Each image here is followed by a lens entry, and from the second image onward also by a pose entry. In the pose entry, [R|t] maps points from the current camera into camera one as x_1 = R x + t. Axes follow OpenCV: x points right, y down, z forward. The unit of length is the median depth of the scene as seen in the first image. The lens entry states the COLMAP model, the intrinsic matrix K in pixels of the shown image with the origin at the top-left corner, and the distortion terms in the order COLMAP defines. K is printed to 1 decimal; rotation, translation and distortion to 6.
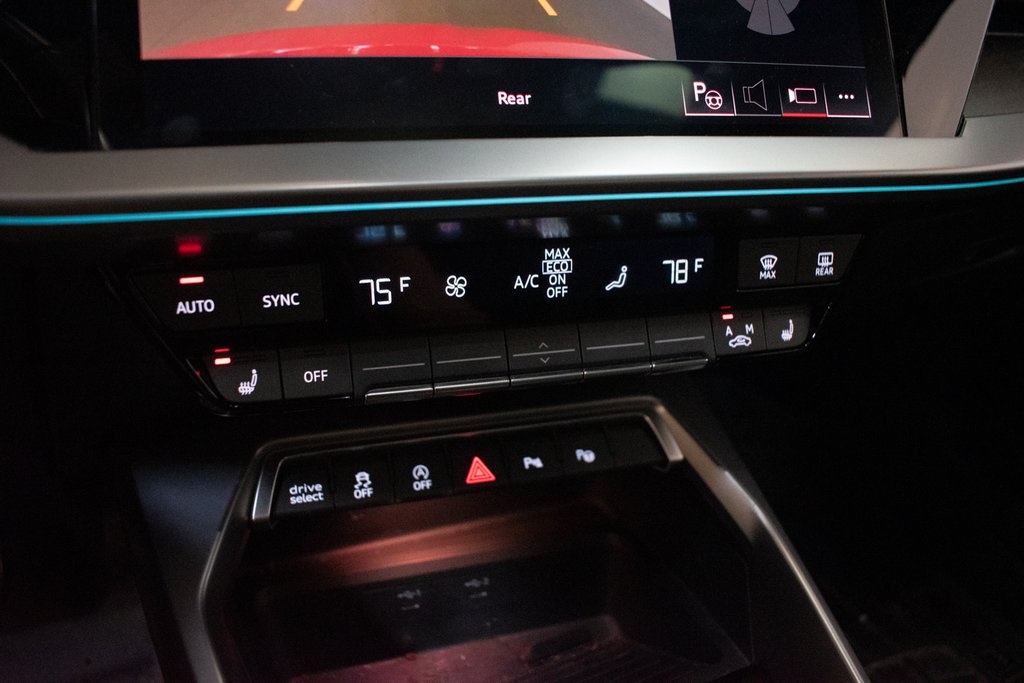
lens RADIAL K [[793.3, 0, 512.0], [0, 793.3, 341.5], [0, 0, 1]] dist [-0.116507, 0.056510]
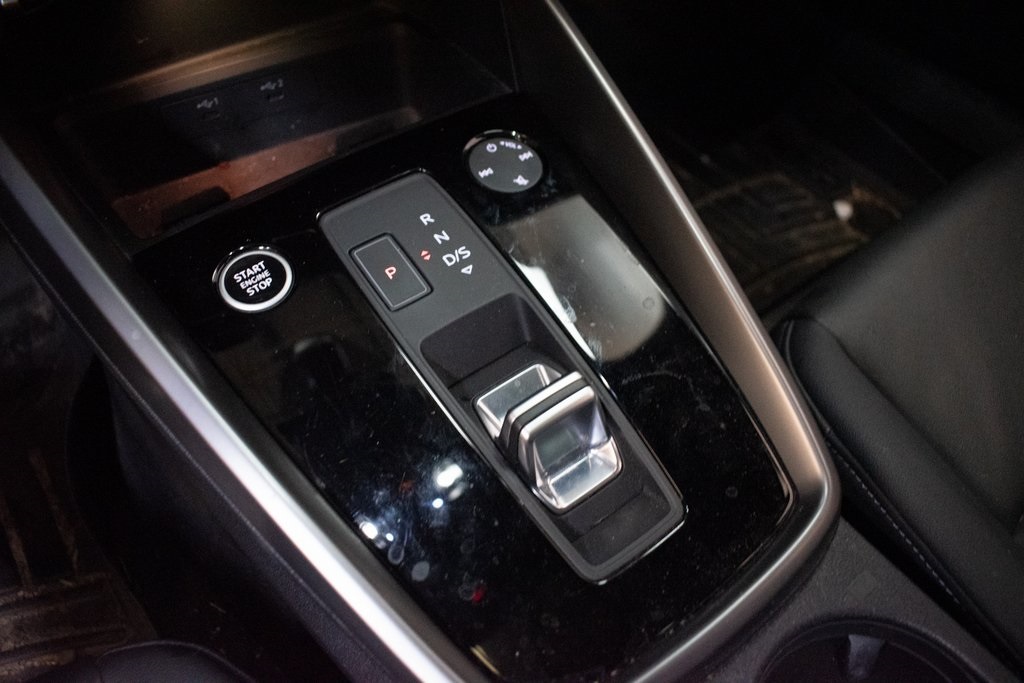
lens RADIAL K [[793.3, 0, 512.0], [0, 793.3, 341.5], [0, 0, 1]] dist [-0.116507, 0.056510]
pose [[0.983081, -0.167642, 0.073808, 0.140197], [0.125342, 0.909518, 0.396316, 0.253714], [-0.133569, -0.380360, 0.915142, -0.125055]]
